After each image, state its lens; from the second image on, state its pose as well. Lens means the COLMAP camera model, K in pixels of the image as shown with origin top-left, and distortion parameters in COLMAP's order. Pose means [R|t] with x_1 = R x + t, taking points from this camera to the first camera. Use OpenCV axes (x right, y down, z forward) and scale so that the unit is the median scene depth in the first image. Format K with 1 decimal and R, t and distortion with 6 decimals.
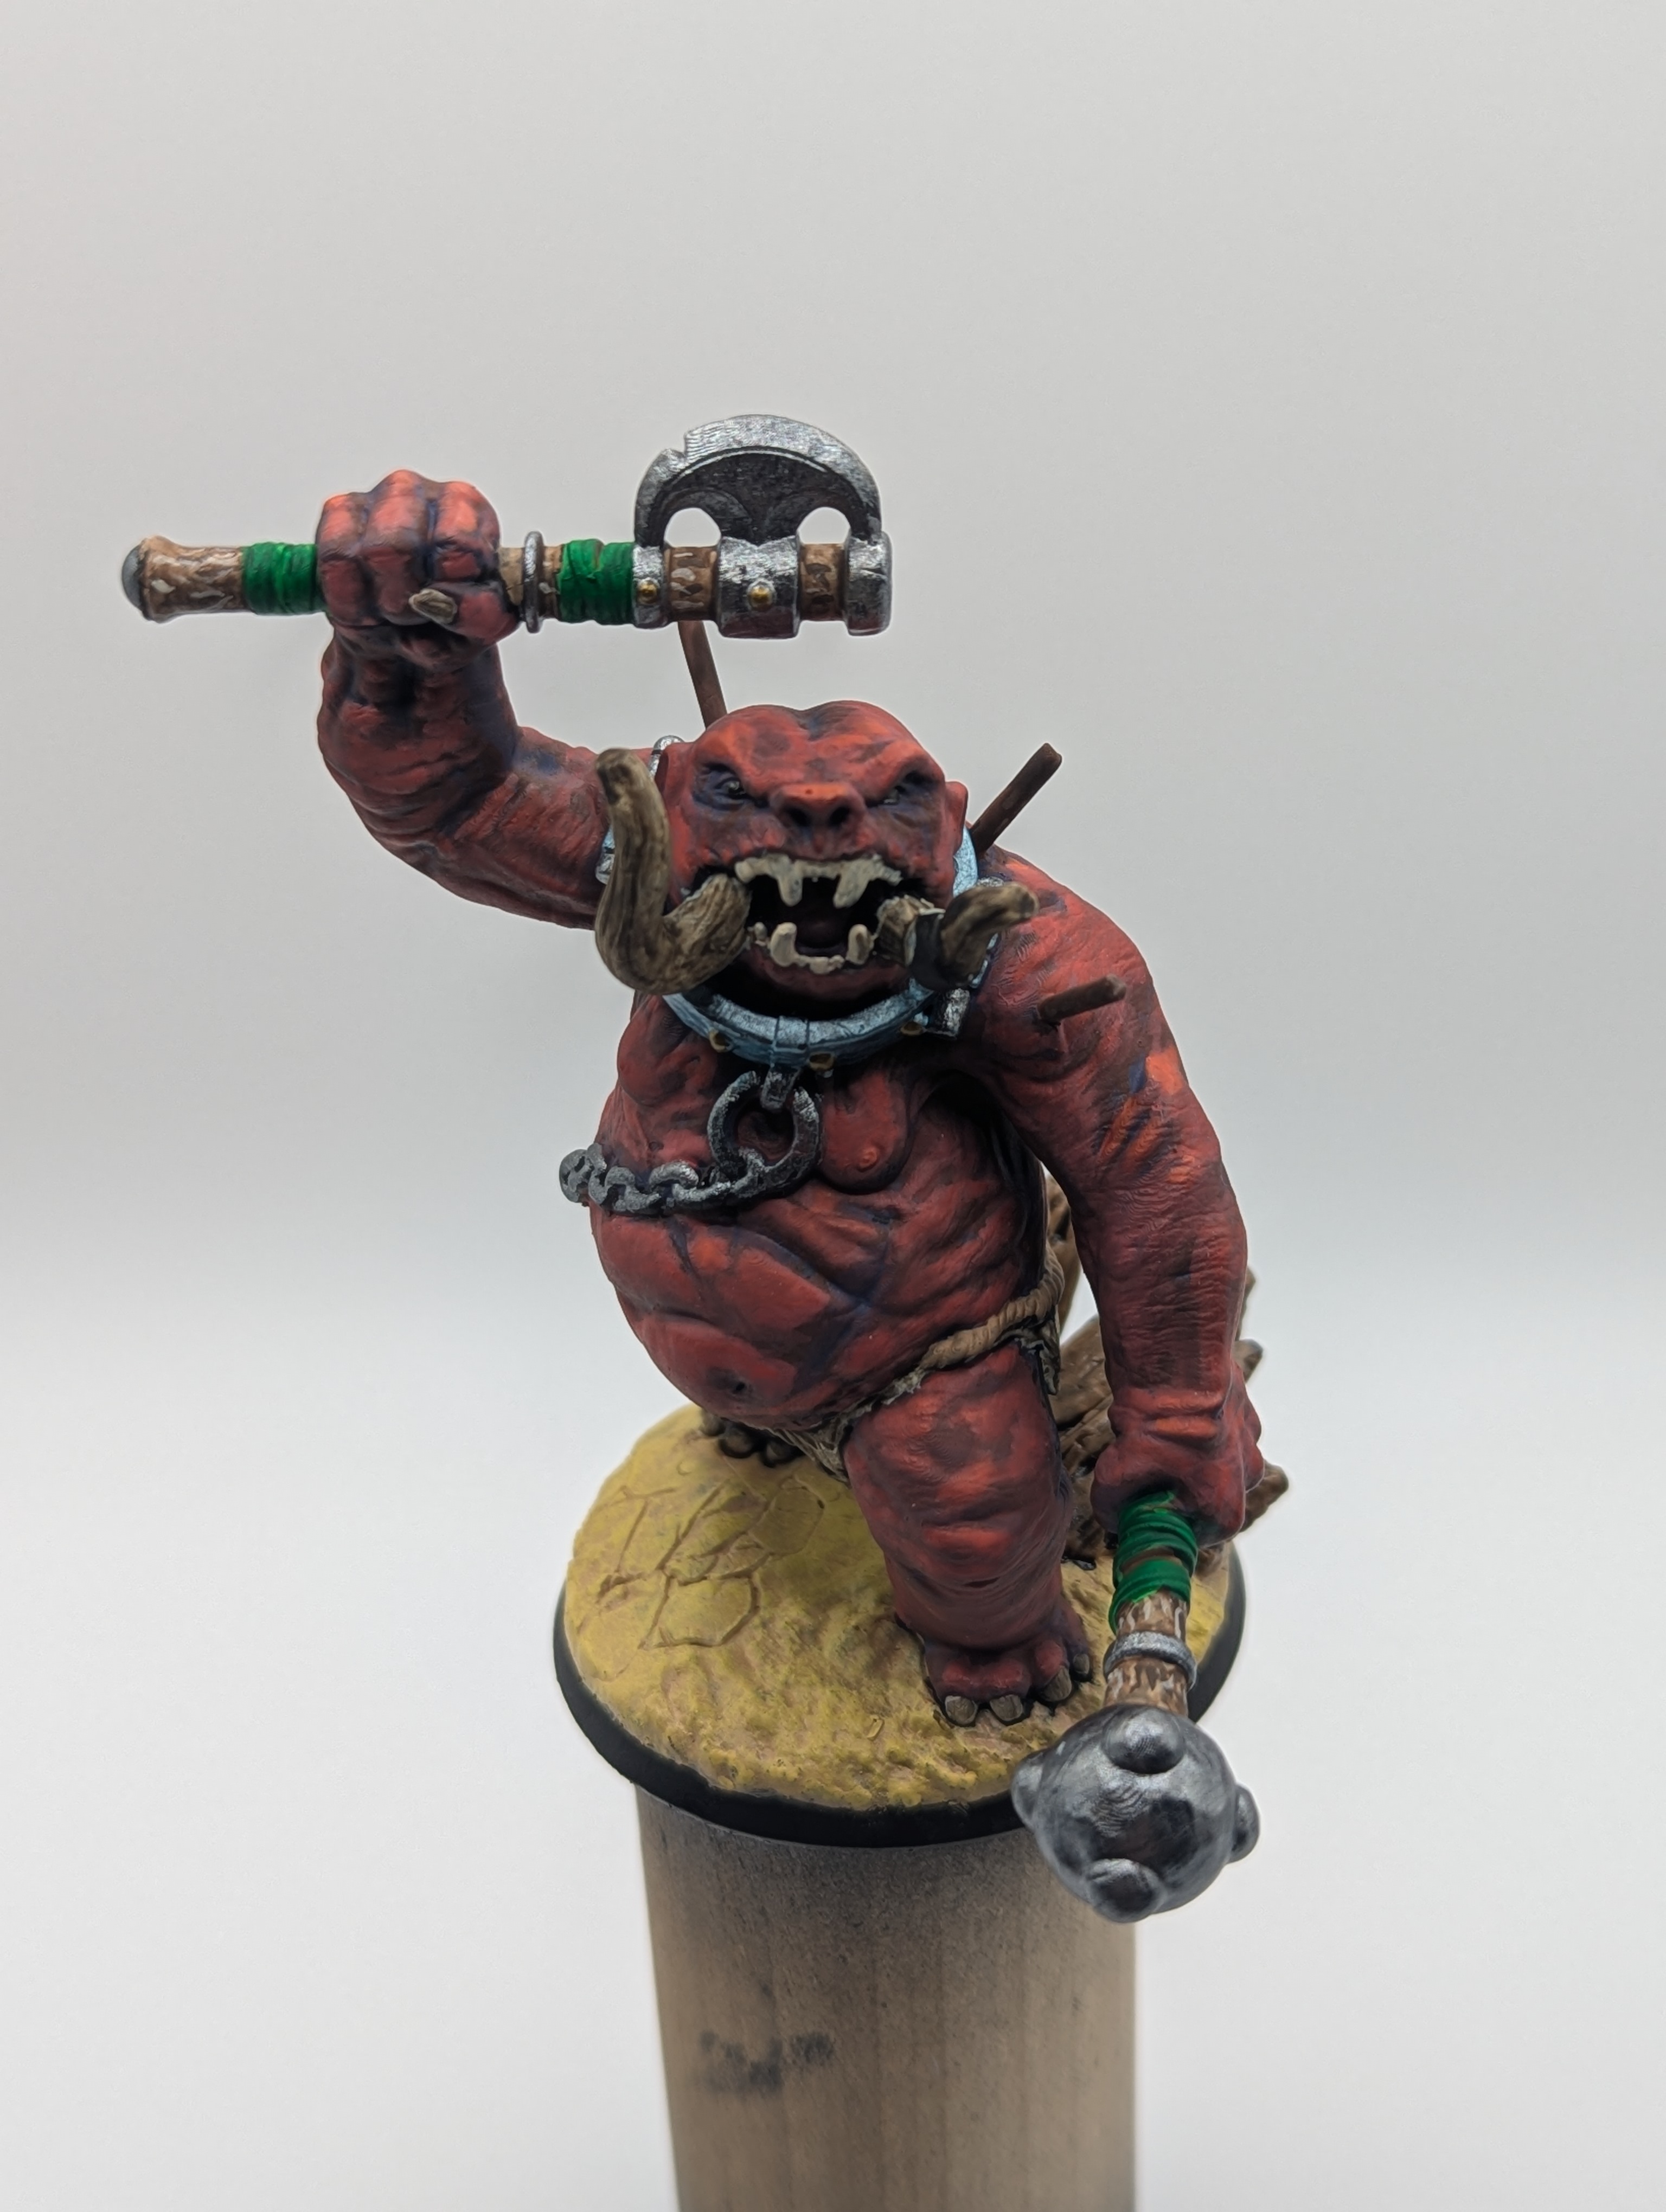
lens RADIAL K [[1563.8, 0, 846.8], [0, 1563.8, 1093.1], [0, 0, 1]] dist [0.011722, -0.004518]
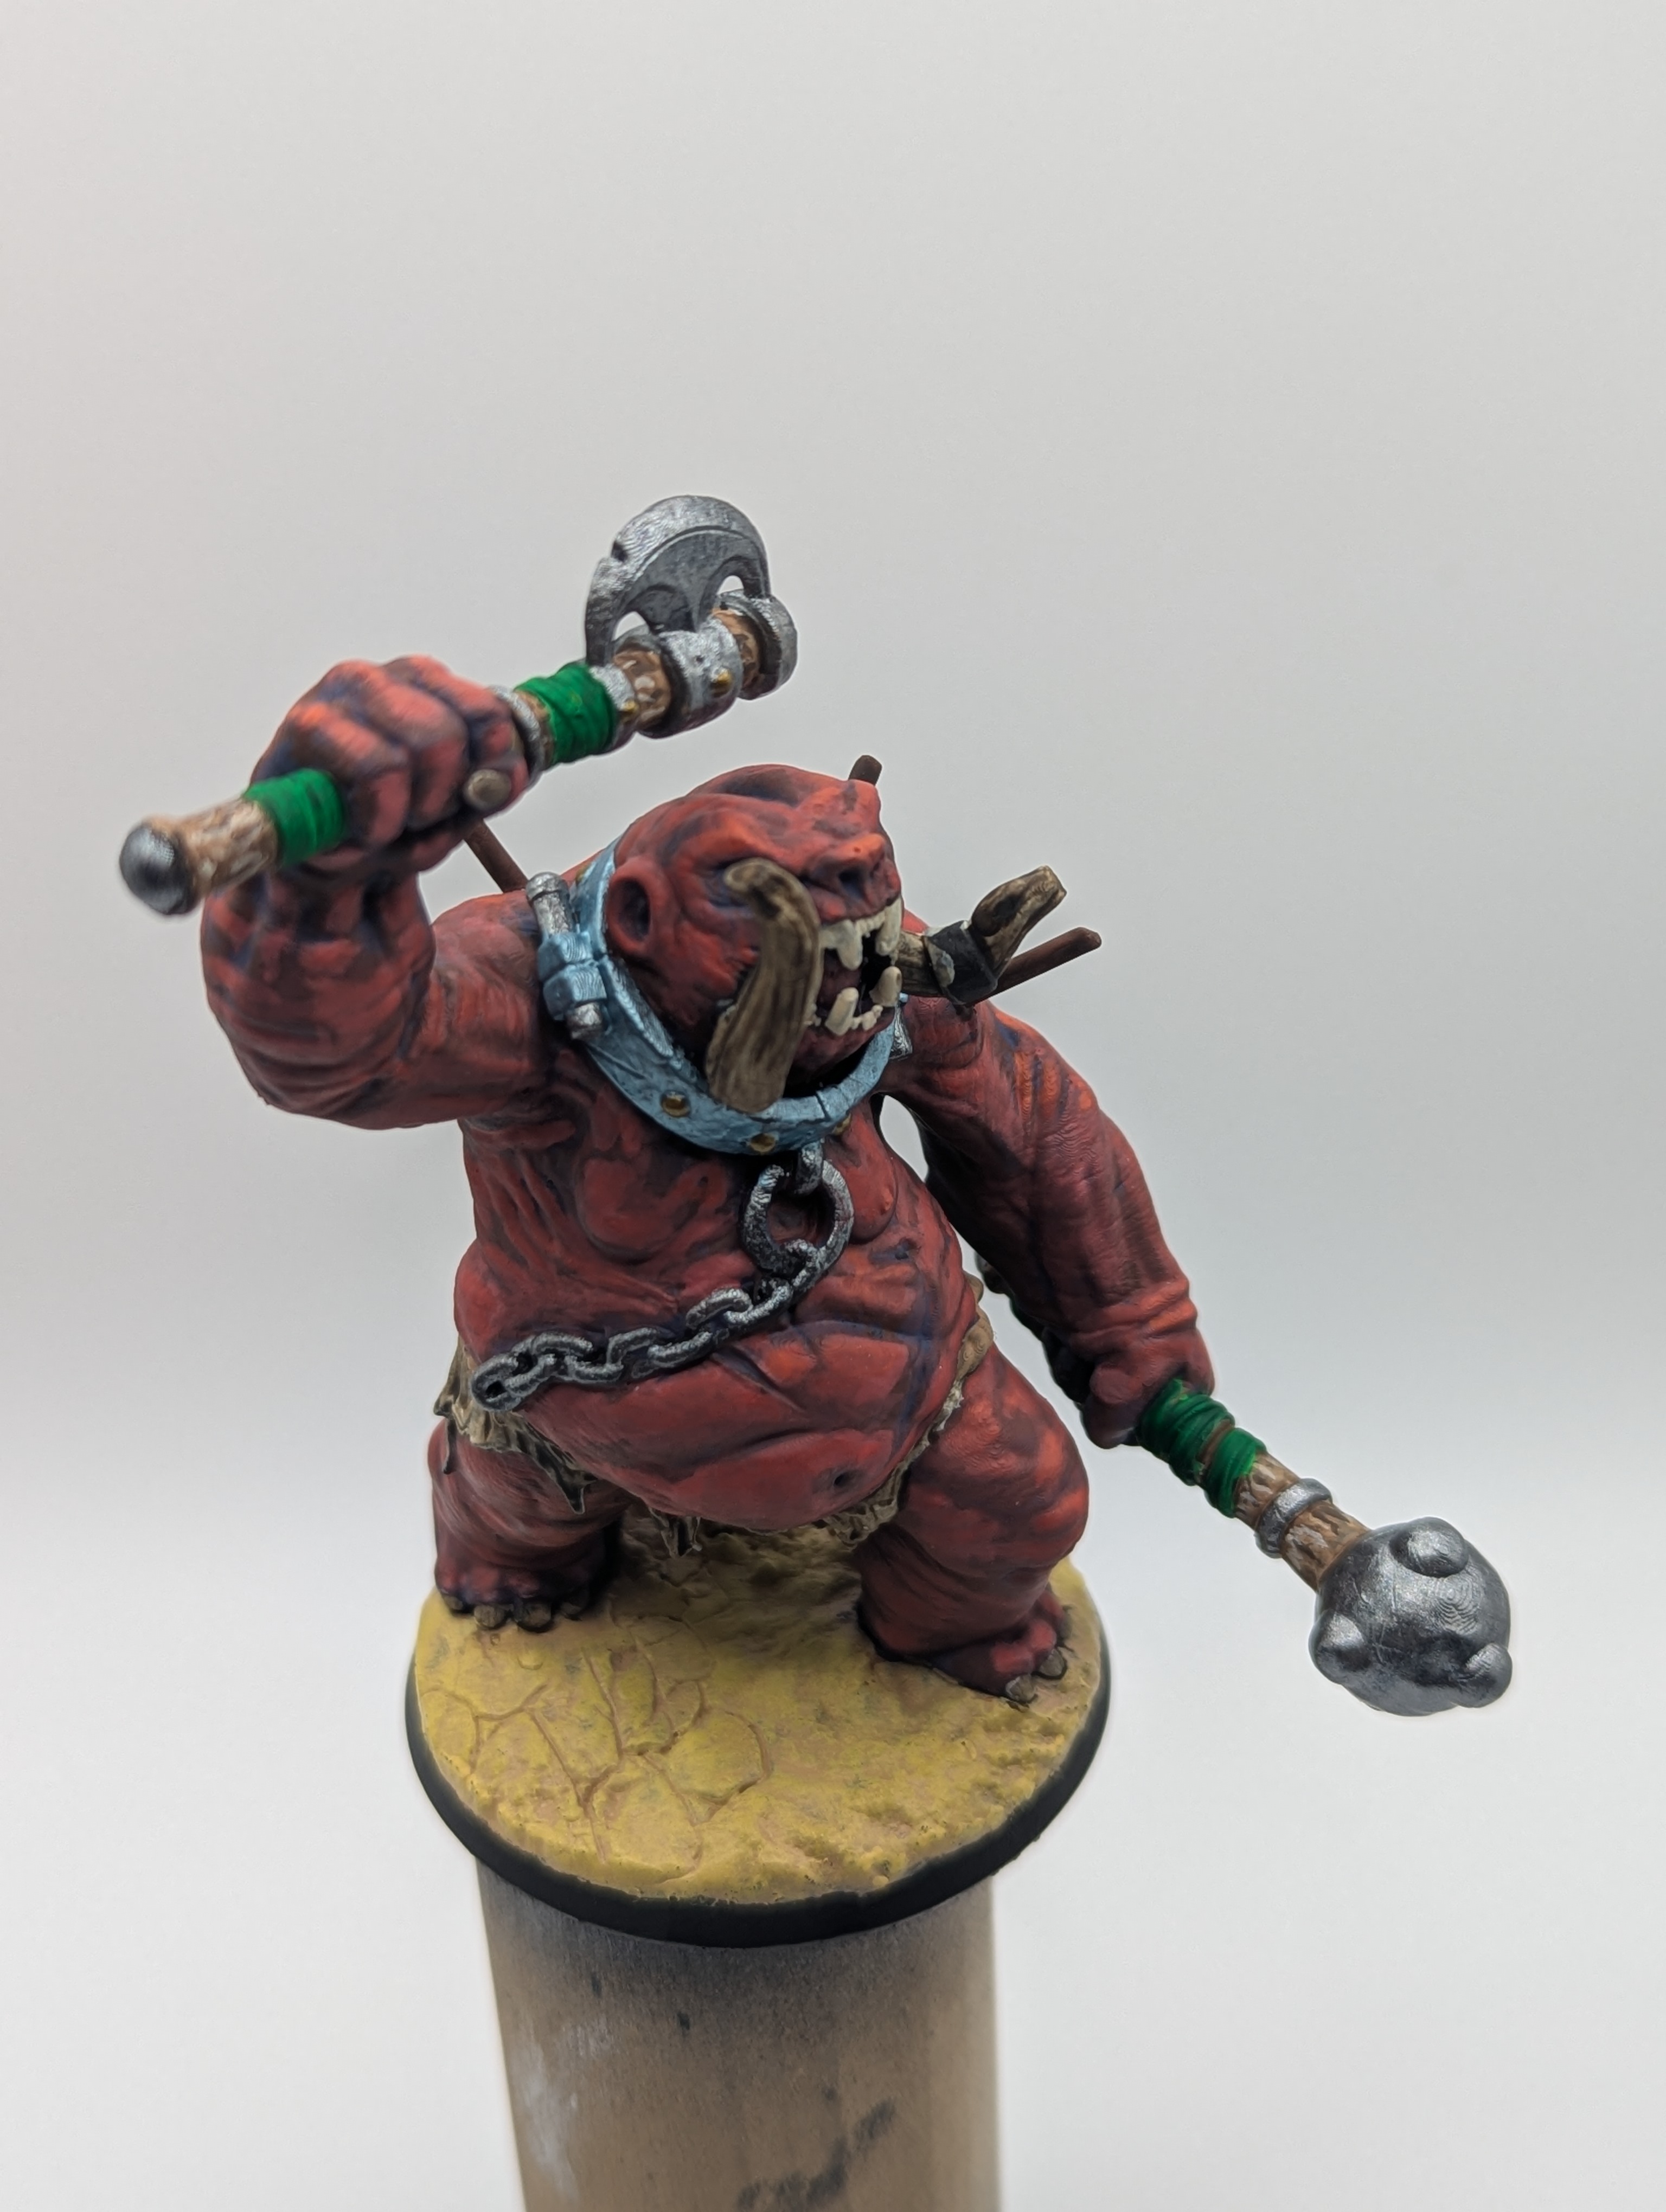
lens RADIAL K [[1563.8, 0, 842.7], [0, 1563.8, 1118.0], [0, 0, 1]] dist [0.011722, -0.004518]
pose [[0.832668, -0.406013, 0.376586, -0.363525], [0.412582, 0.908441, 0.067169, -0.084887], [-0.369378, 0.099443, 0.923943, 0.090135]]
